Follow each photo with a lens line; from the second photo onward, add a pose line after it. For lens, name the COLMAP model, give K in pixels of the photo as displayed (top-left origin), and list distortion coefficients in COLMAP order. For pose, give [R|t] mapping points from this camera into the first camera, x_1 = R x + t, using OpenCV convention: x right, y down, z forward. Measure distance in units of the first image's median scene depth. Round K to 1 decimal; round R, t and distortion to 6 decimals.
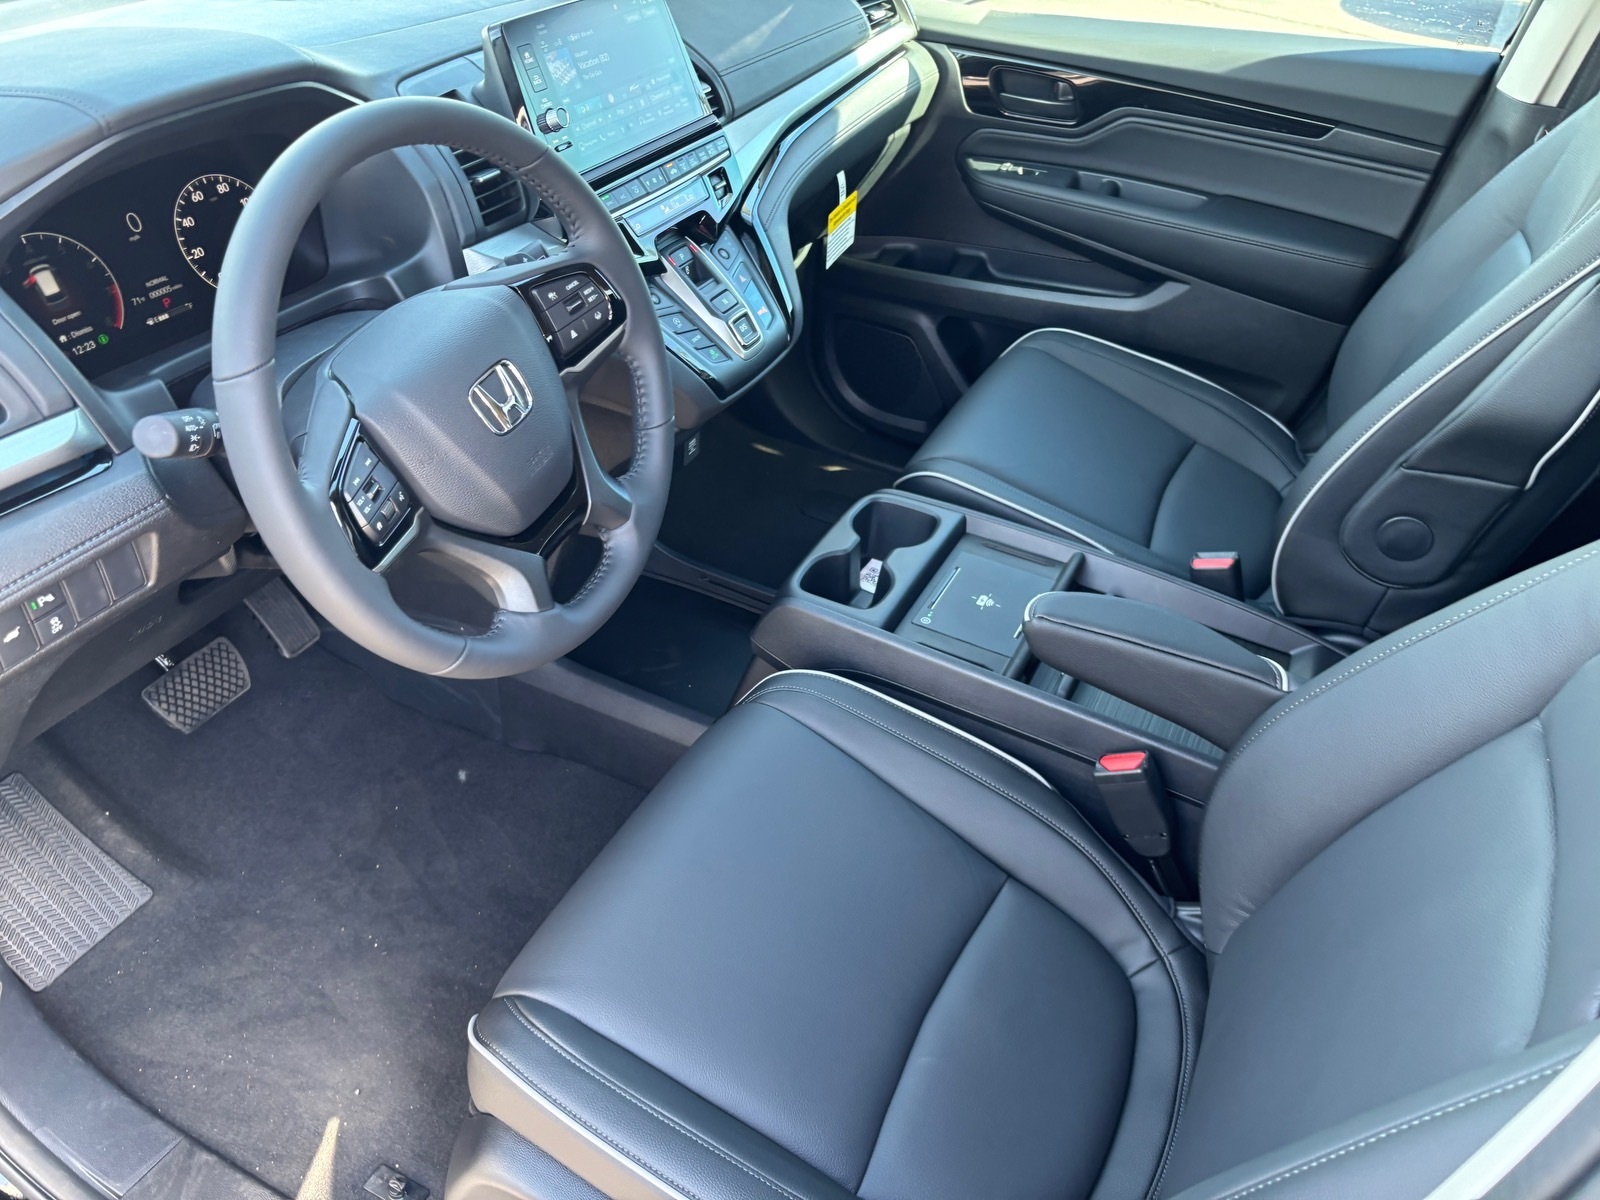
lens RADIAL K [[1209.8, 0, 800.0], [0, 1209.8, 600.0], [0, 0, 1]] dist [0.008746, 0.007049]
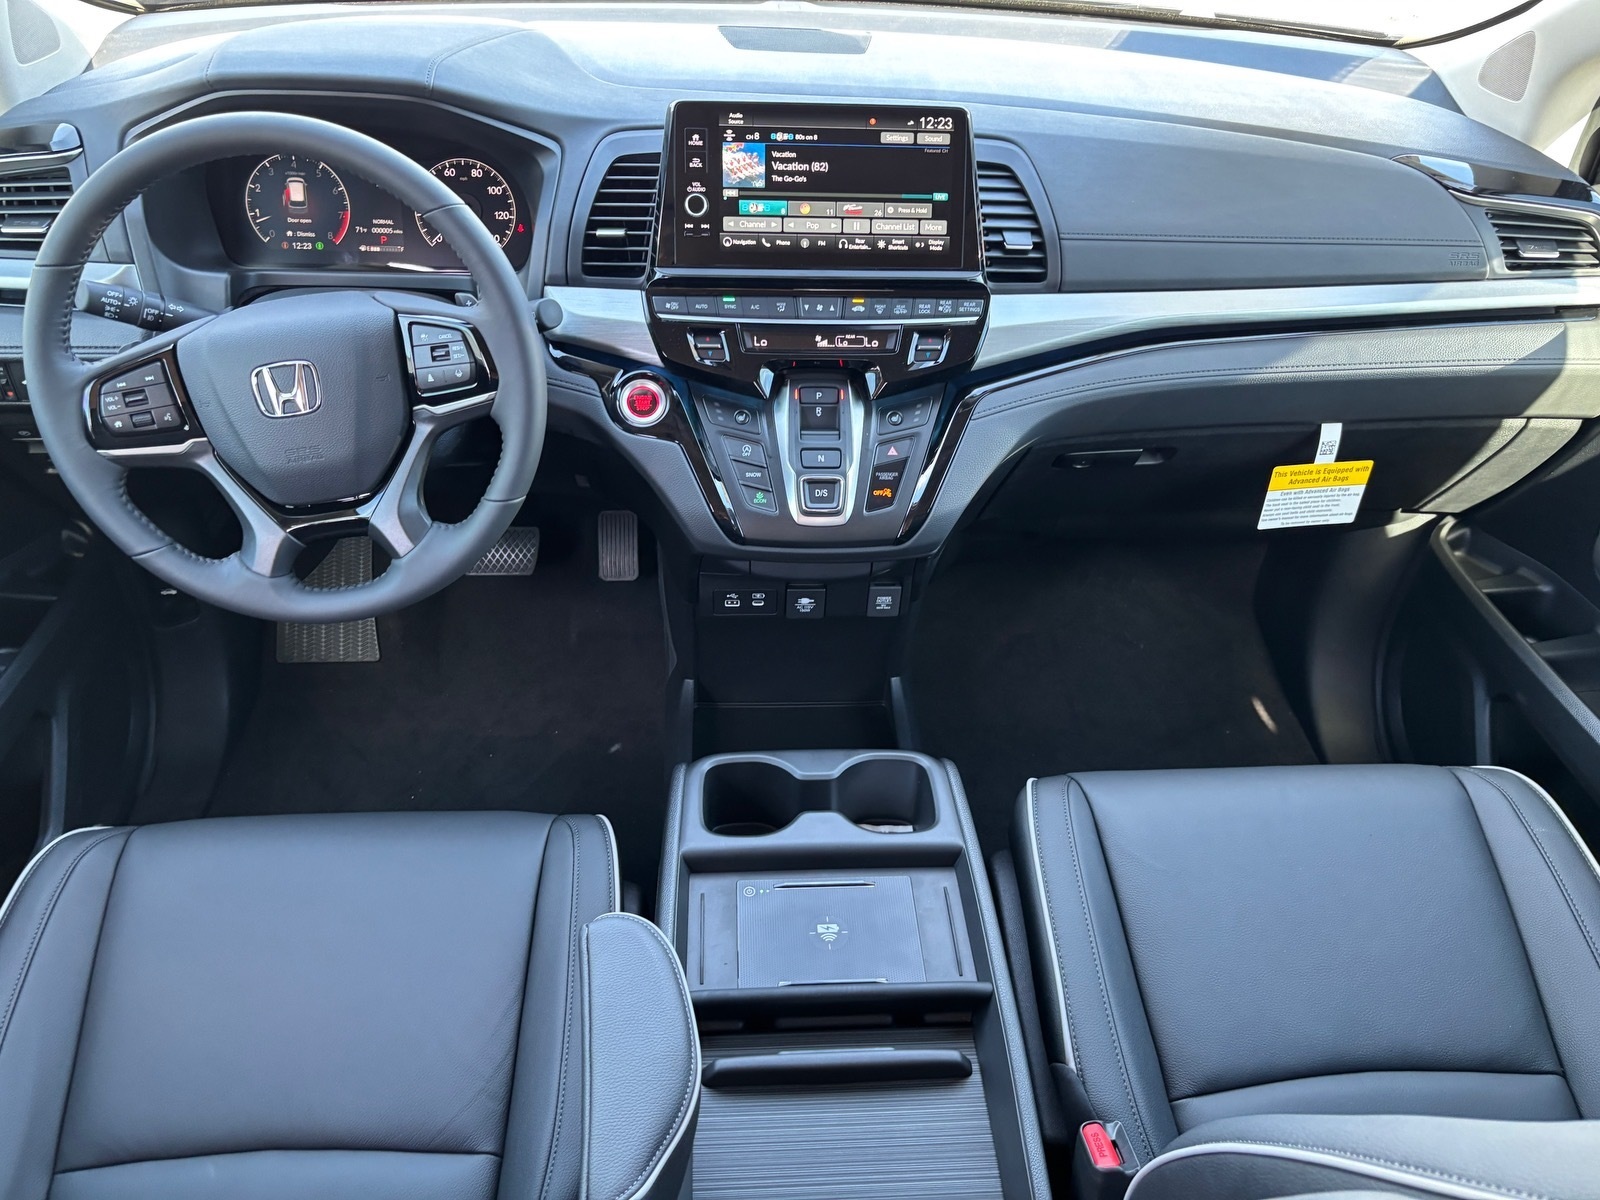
lens RADIAL K [[1192.9, 0, 800.0], [0, 1192.9, 600.0], [0, 0, 1]] dist [0.006741, 0.001541]
pose [[0.500858, 0.509967, -0.699339, 0.573316], [-0.533320, 0.818215, 0.214695, -0.333161], [0.681697, 0.265439, 0.681785, 0.421356]]
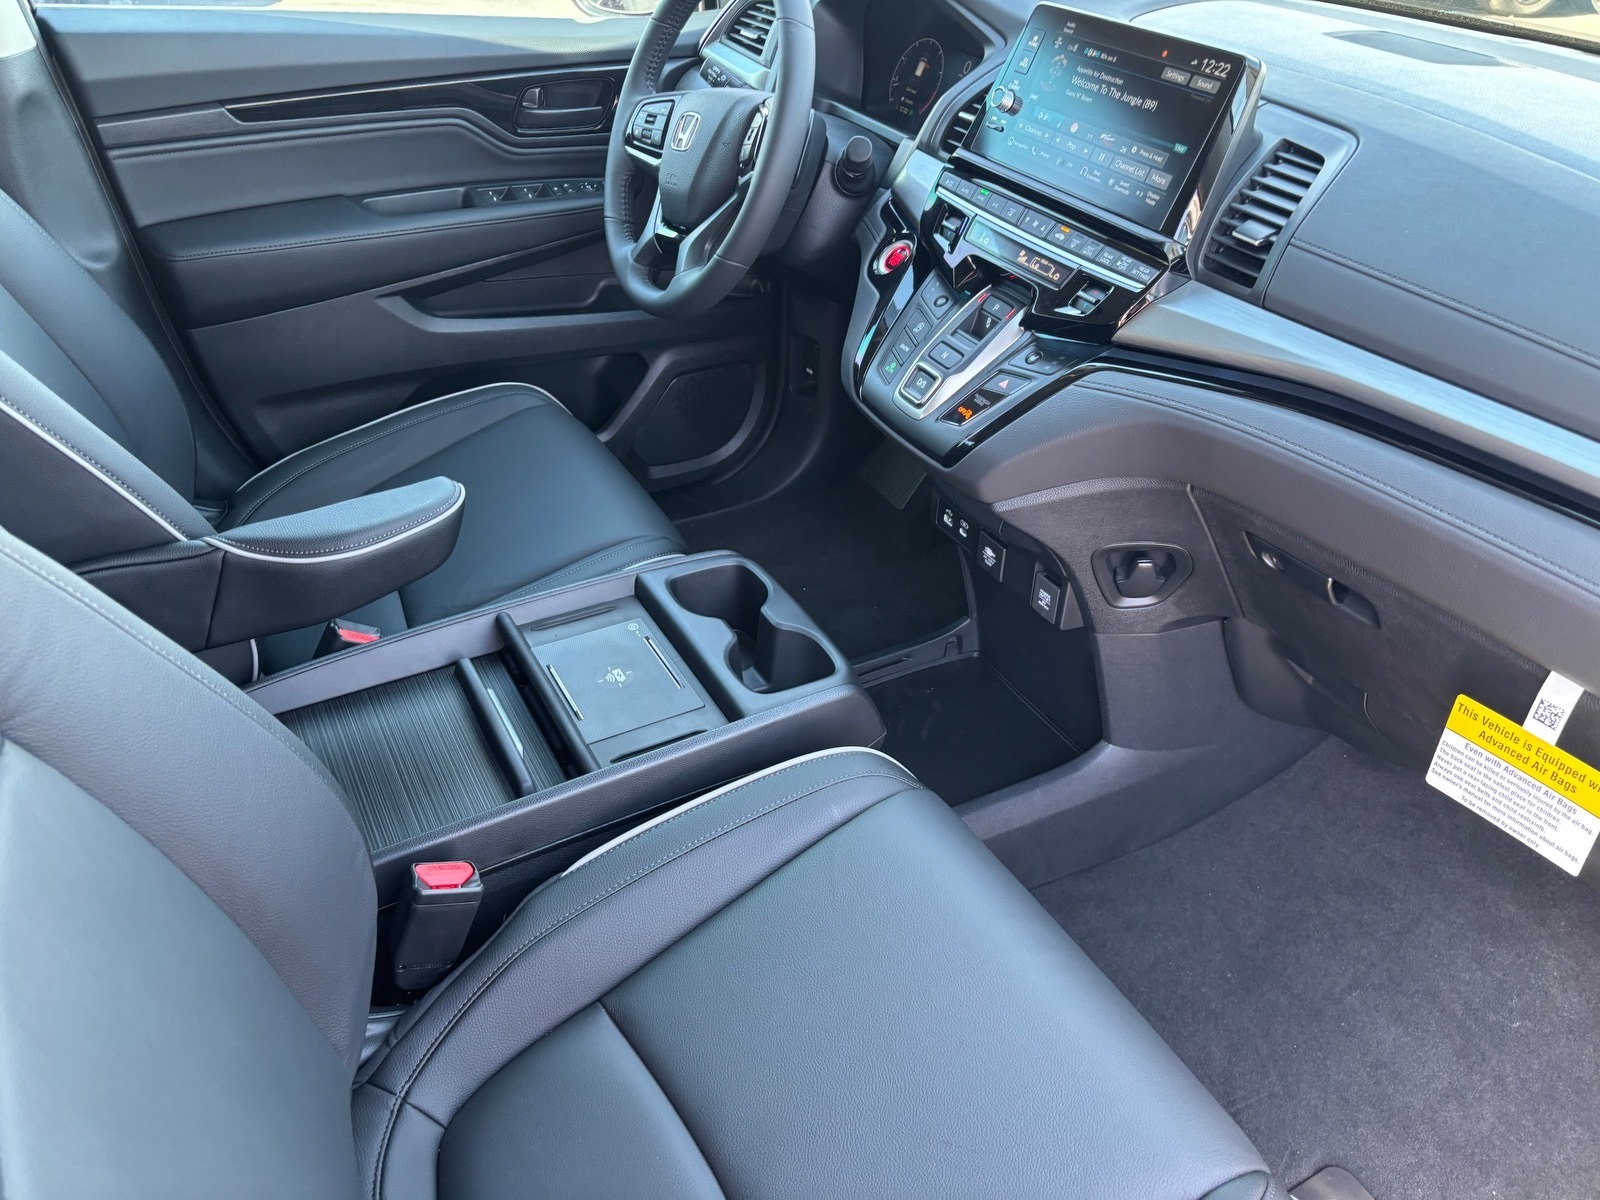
lens RADIAL K [[1209.8, 0, 800.0], [0, 1209.8, 600.0], [0, 0, 1]] dist [0.008746, 0.007049]
pose [[-0.569536, 0.403242, -0.716257, 0.679808], [-0.549579, 0.461163, 0.696629, -0.701402], [0.611222, 0.790395, -0.041036, 1.089671]]
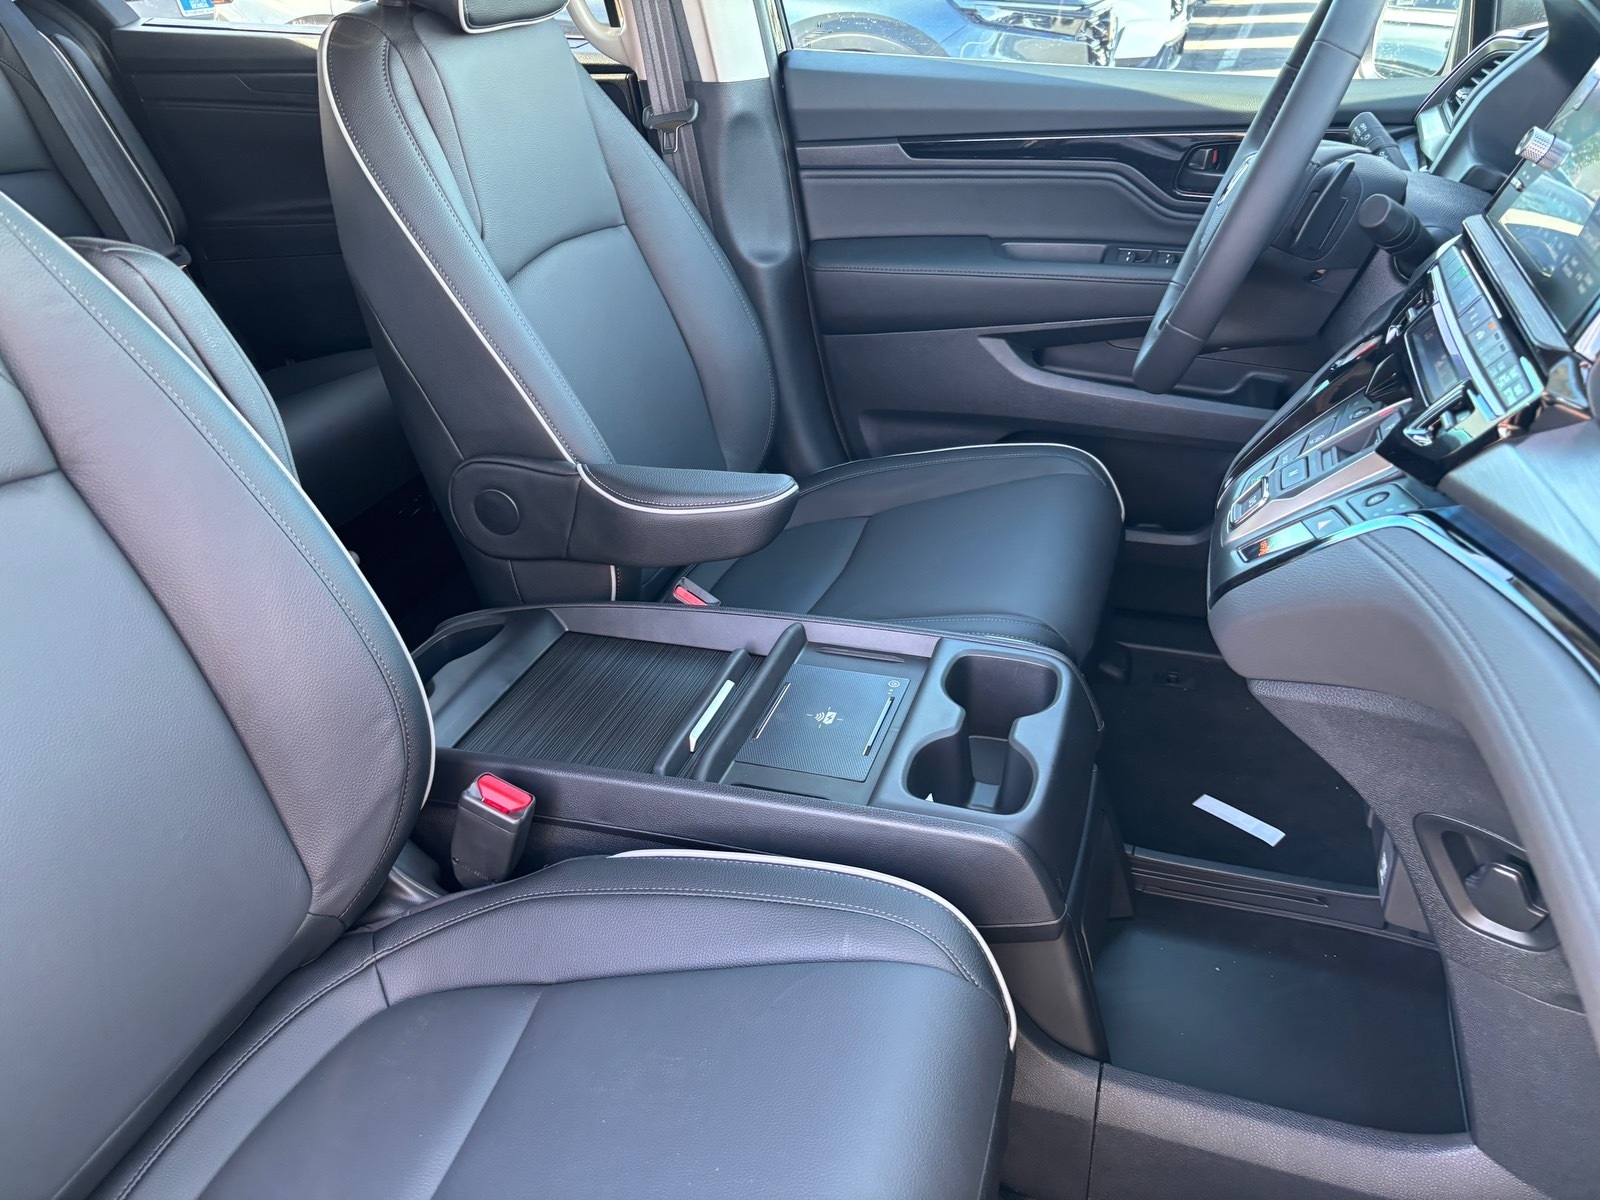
lens RADIAL K [[1206.6, 0, 808.2], [0, 1206.6, 604.1], [0, 0, 1]] dist [0.054180, -0.068186]
pose [[-0.989802, 0.054464, -0.131623, 0.270013], [-0.098718, 0.403873, 0.909473, -0.756474], [0.102693, 0.913192, -0.394378, 1.261611]]
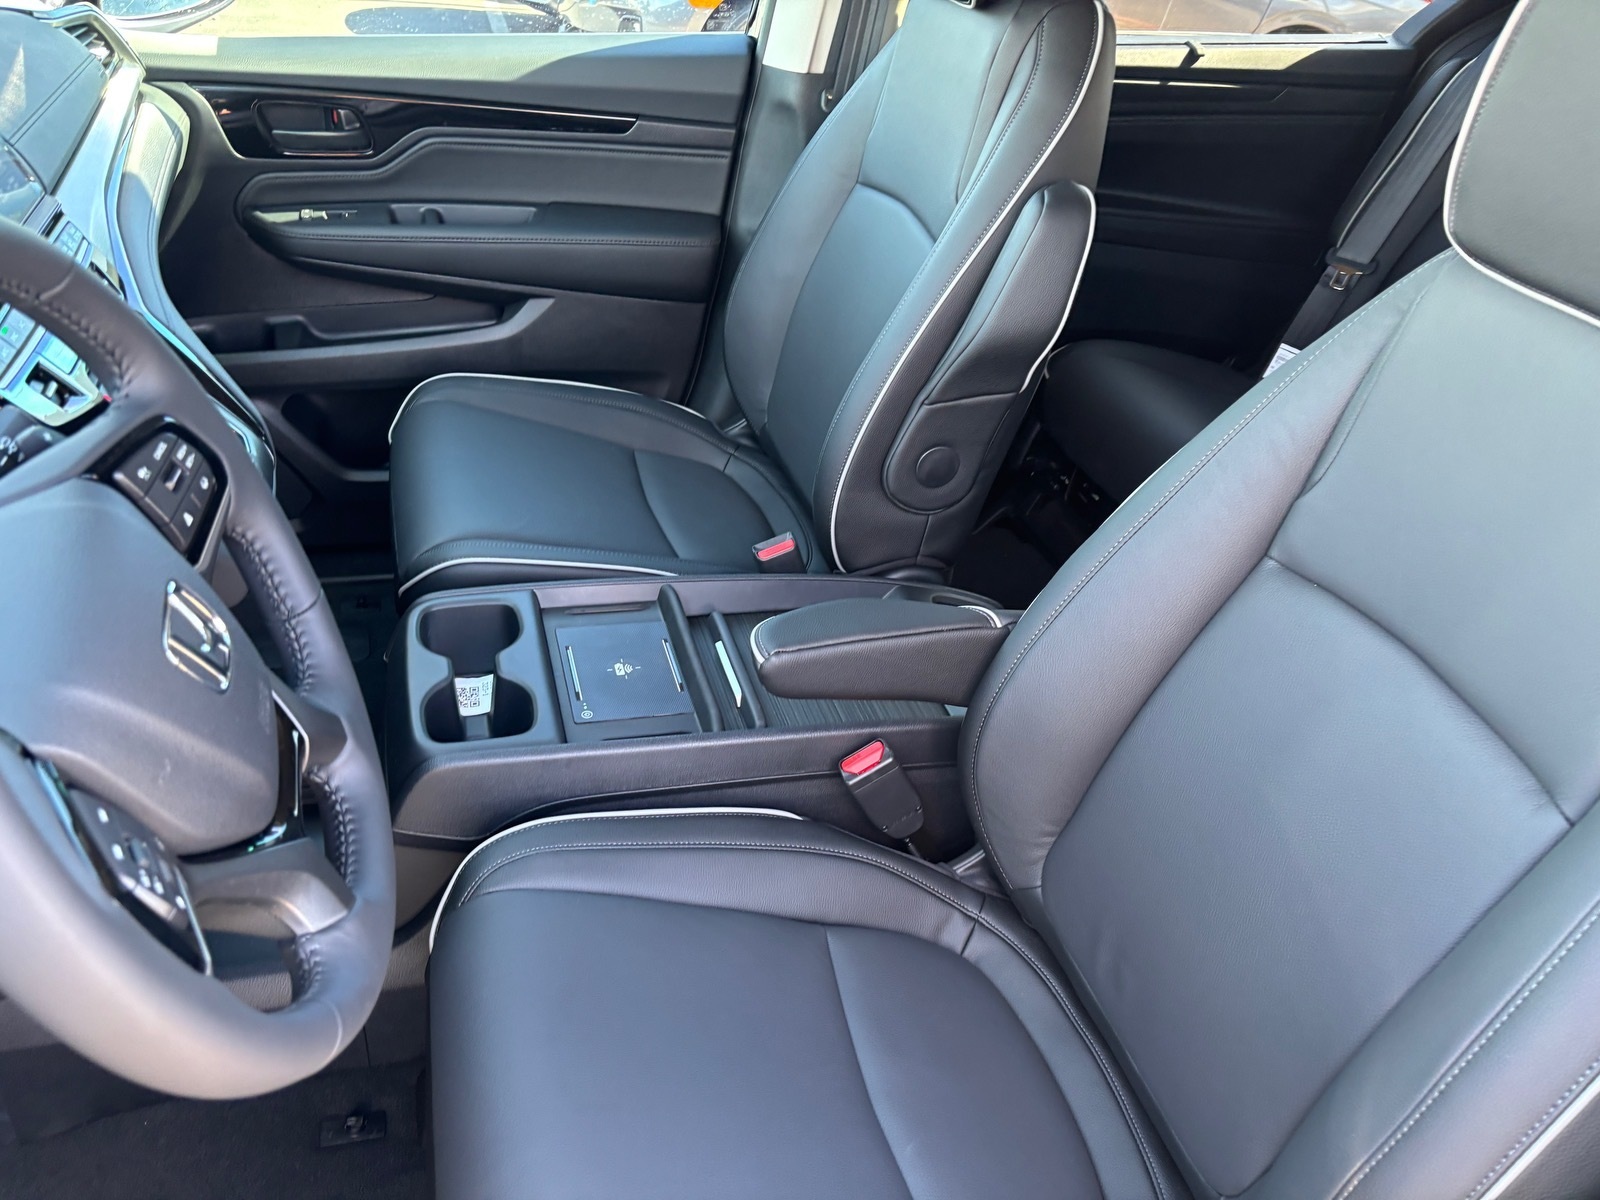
lens RADIAL K [[1208.7, 0, 789.2], [0, 1208.7, 608.8], [0, 0, 1]] dist [0.015177, -0.006159]
pose [[0.737597, -0.355868, 0.573854, -0.254622], [0.364179, 0.925309, 0.105724, -0.090731], [-0.568615, 0.131004, 0.812105, 0.198979]]
